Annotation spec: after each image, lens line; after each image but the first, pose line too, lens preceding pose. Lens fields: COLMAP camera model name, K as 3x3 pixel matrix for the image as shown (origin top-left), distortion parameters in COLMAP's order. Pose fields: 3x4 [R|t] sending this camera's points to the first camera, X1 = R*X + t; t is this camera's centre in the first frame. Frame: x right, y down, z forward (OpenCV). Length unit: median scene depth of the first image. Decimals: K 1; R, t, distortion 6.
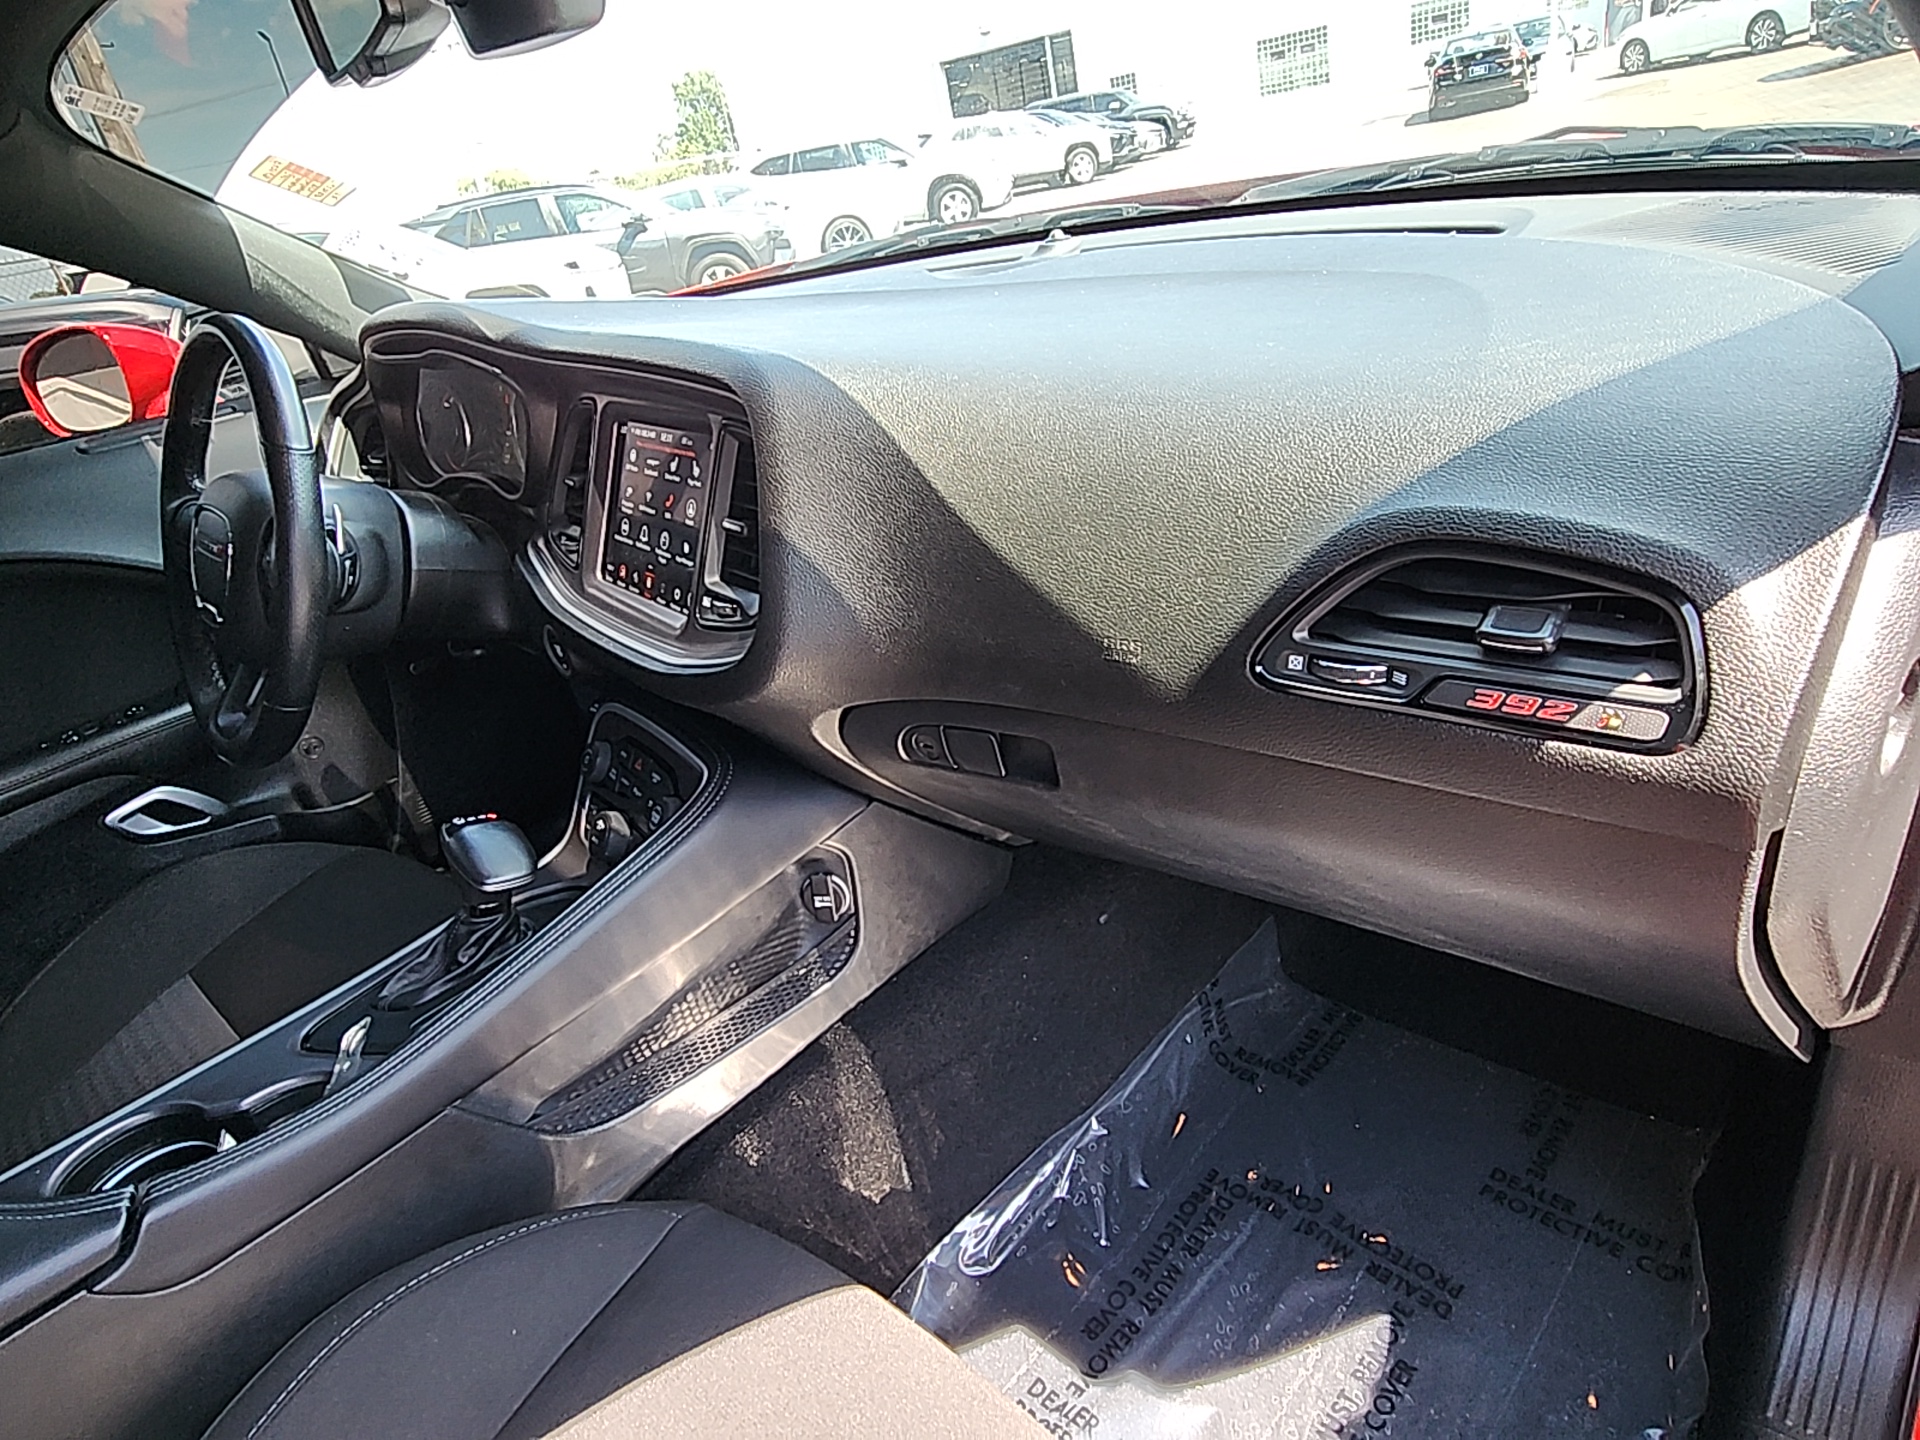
lens RADIAL K [[1128.5, 0, 969.5], [0, 1128.5, 721.0], [0, 0, 1]] dist [0.005893, -0.003167]
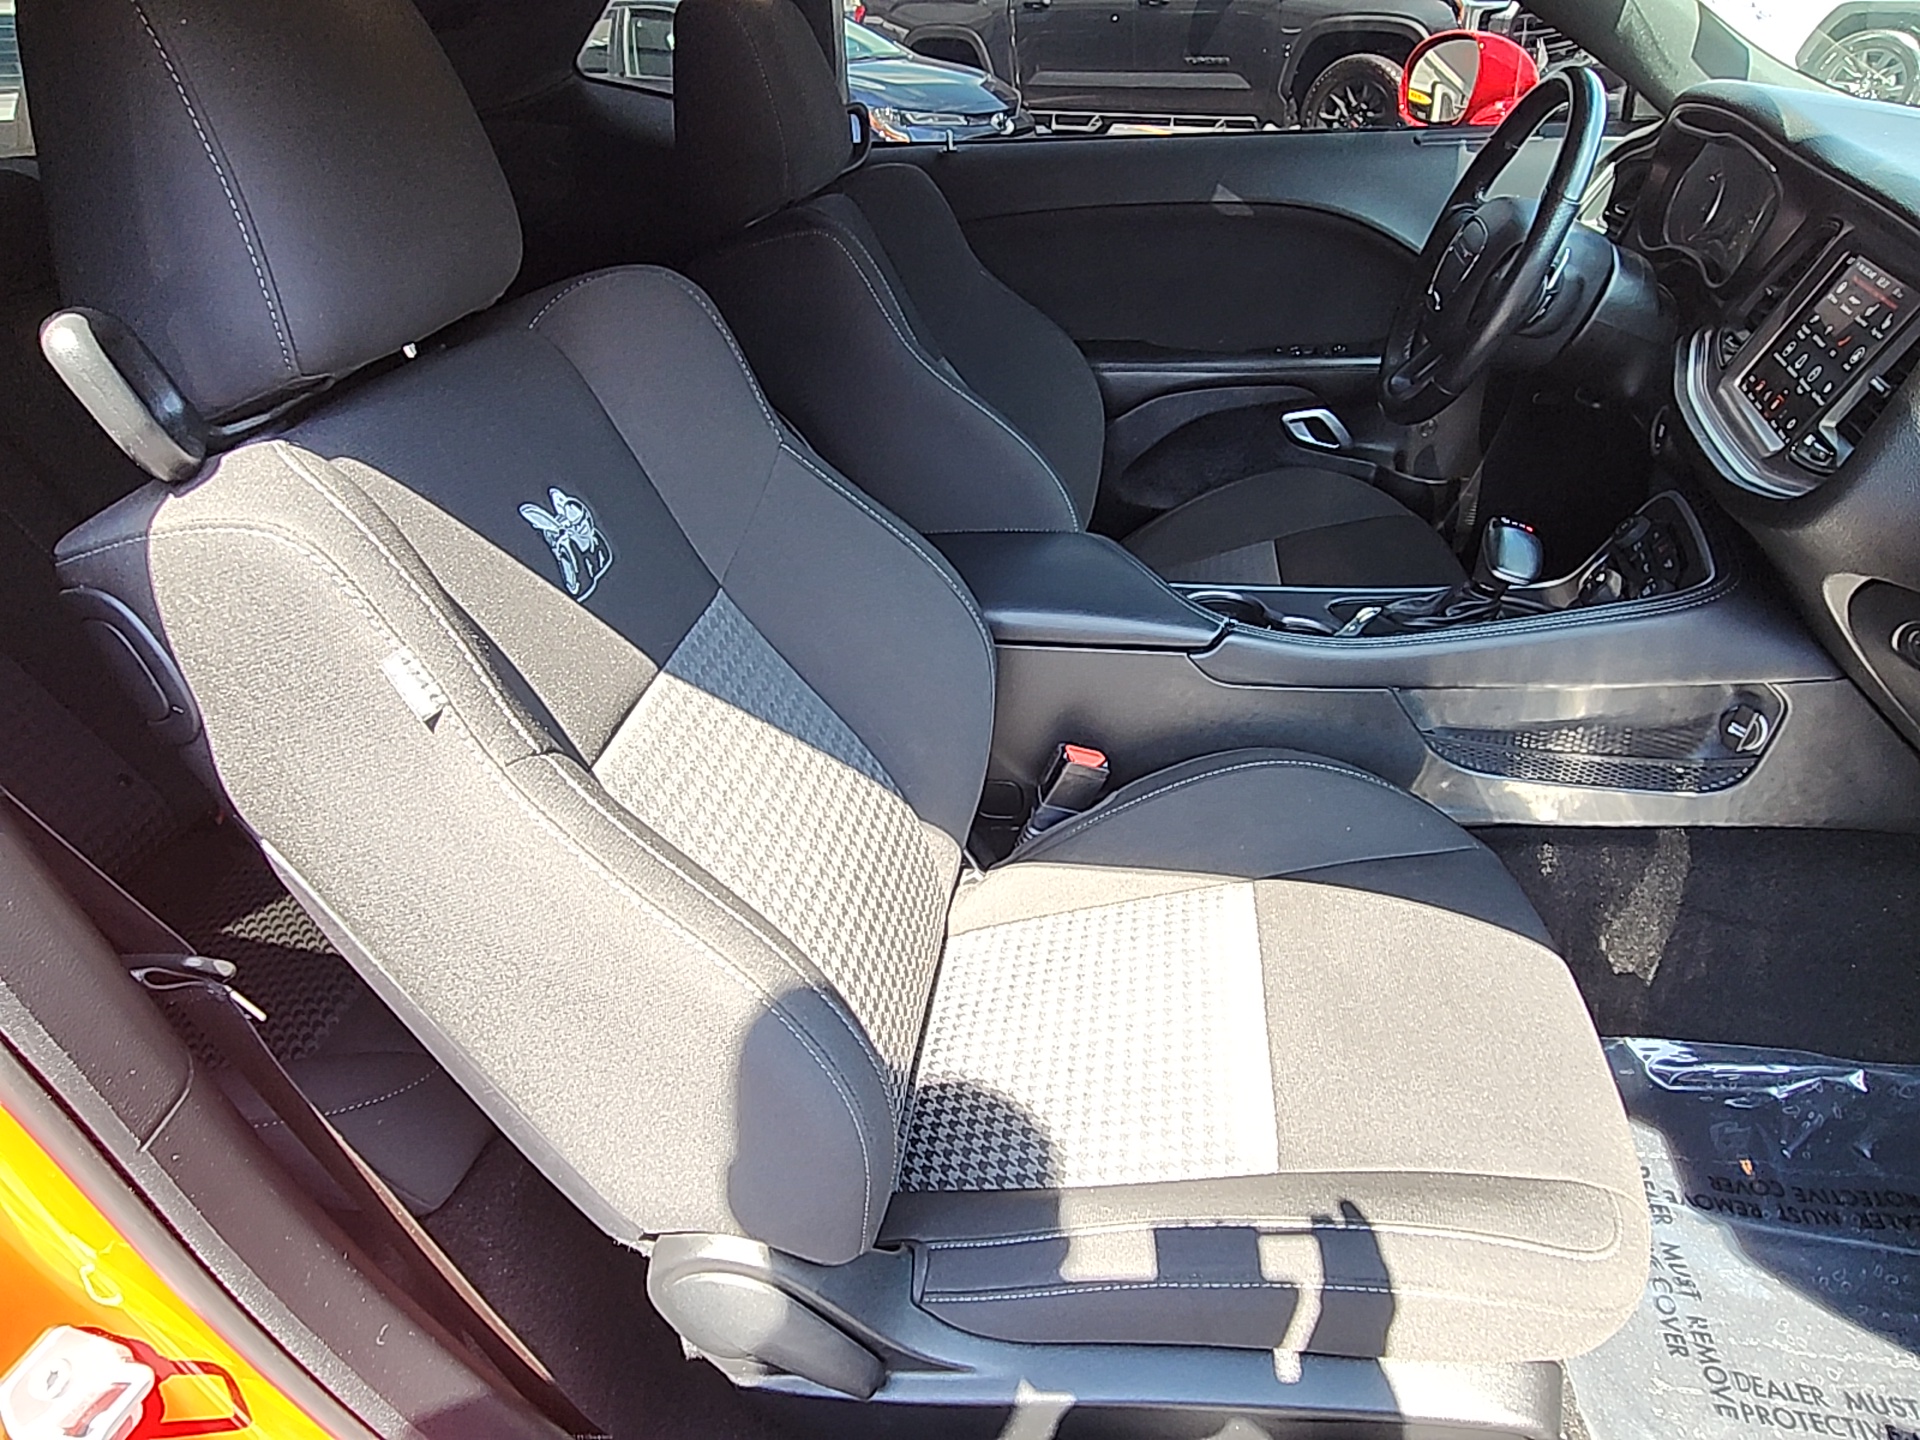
lens RADIAL K [[1128.5, 0, 969.5], [0, 1128.5, 721.0], [0, 0, 1]] dist [0.005893, -0.003167]
pose [[0.555275, 0.555570, -0.618880, 0.136556], [-0.401218, 0.830771, 0.385802, 0.024463], [0.728487, 0.034079, 0.684211, -0.325993]]
